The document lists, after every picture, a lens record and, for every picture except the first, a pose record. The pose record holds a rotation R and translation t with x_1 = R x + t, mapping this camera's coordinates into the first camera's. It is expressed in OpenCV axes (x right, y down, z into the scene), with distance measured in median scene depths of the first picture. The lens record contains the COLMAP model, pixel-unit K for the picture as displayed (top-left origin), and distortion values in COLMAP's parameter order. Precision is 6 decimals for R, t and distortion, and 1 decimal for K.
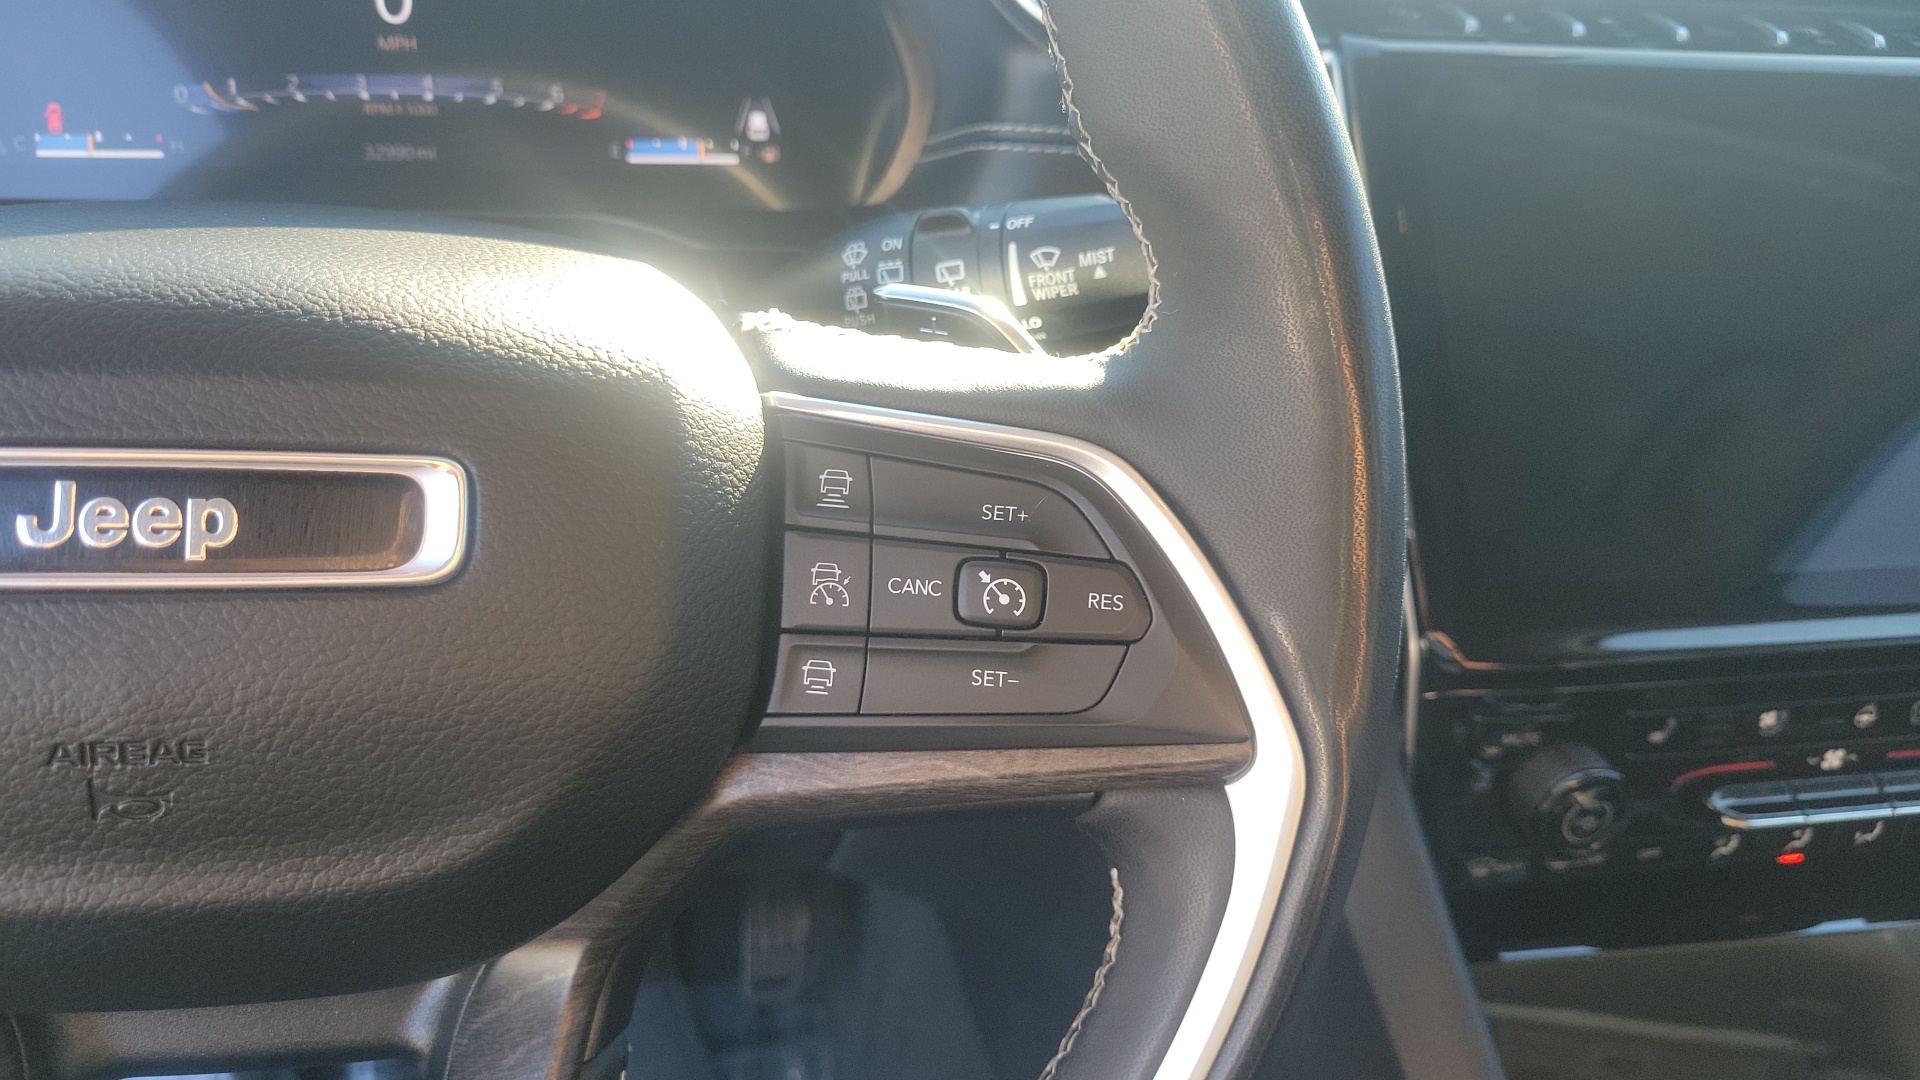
lens RADIAL K [[1491.9, 0, 962.6], [0, 1491.9, 533.9], [0, 0, 1]] dist [0.008007, -0.003242]
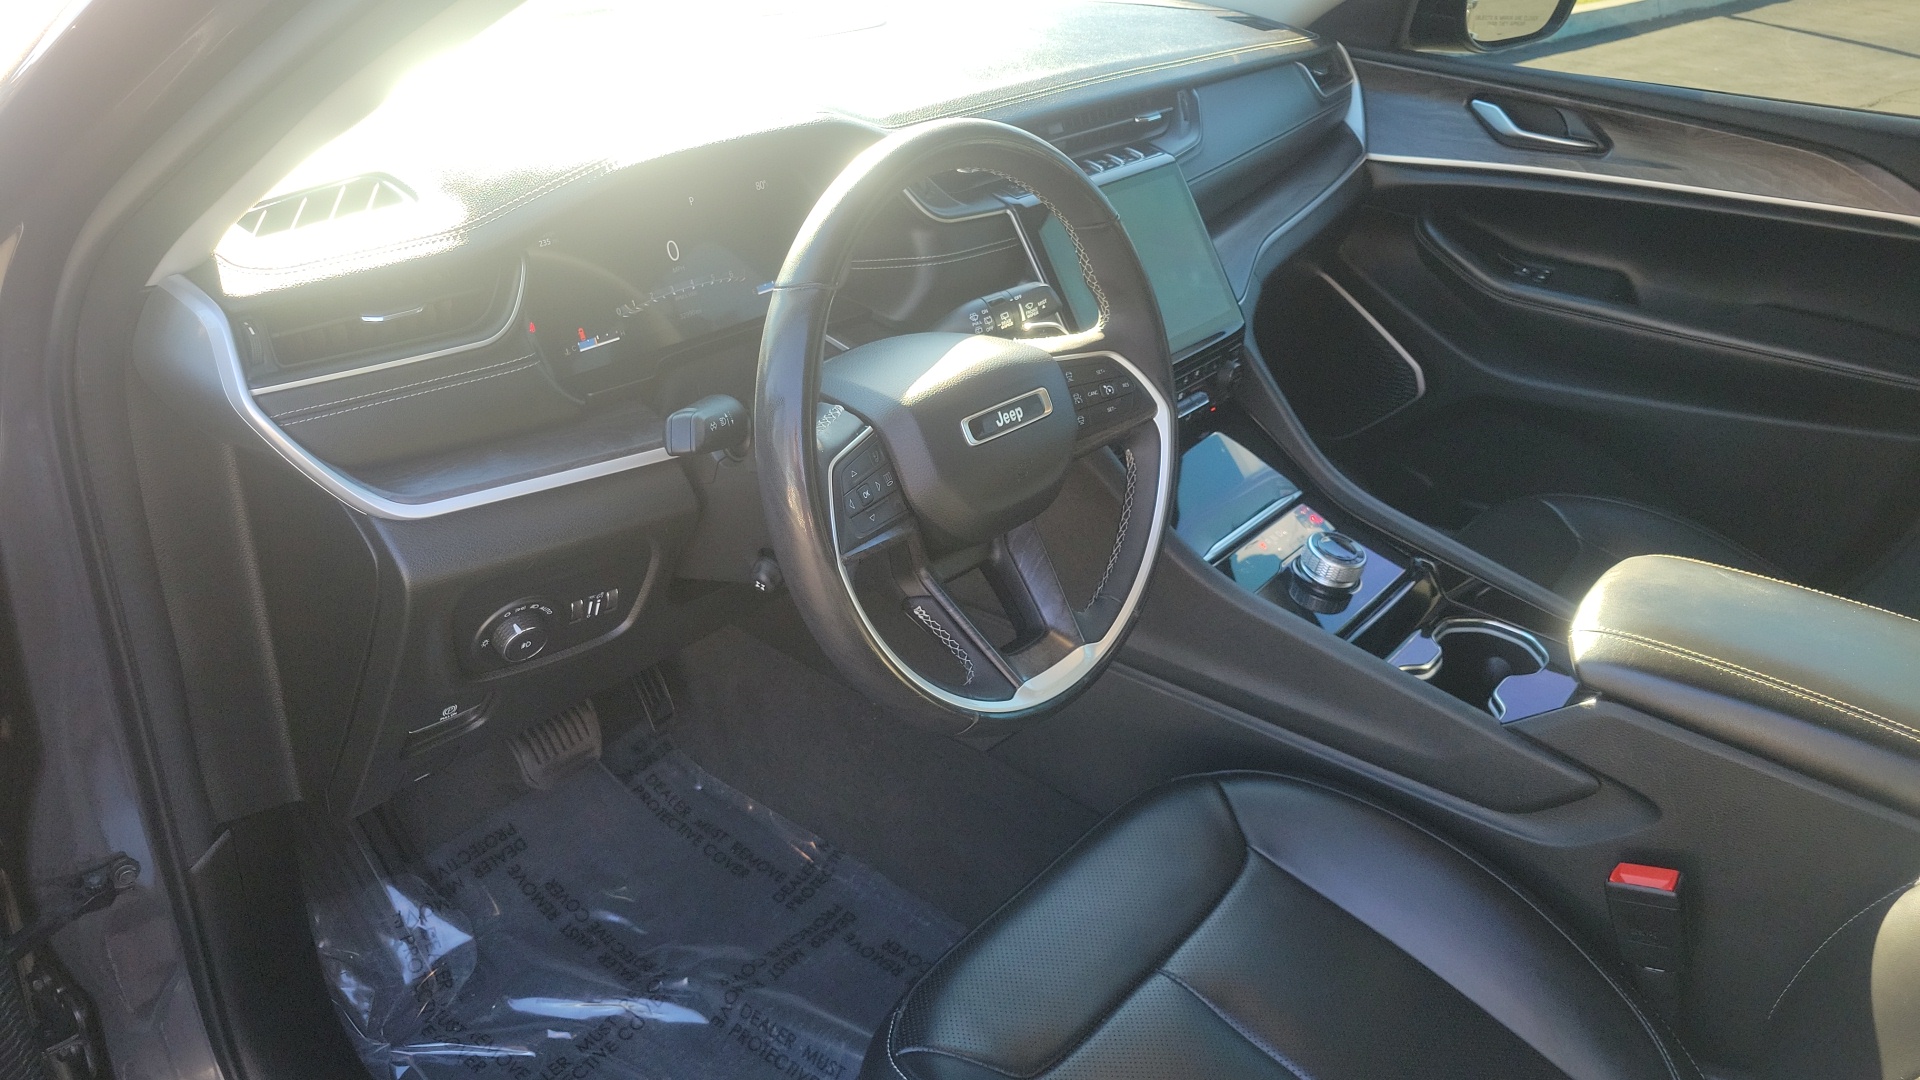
lens RADIAL K [[1491.9, 0, 959.0], [0, 1491.9, 533.2], [0, 0, 1]] dist [0.008007, -0.003242]
pose [[0.757158, -0.314268, 0.572667, -2.571291], [0.260936, 0.949195, 0.175899, -0.387687], [-0.598852, 0.016246, 0.800695, -1.942253]]
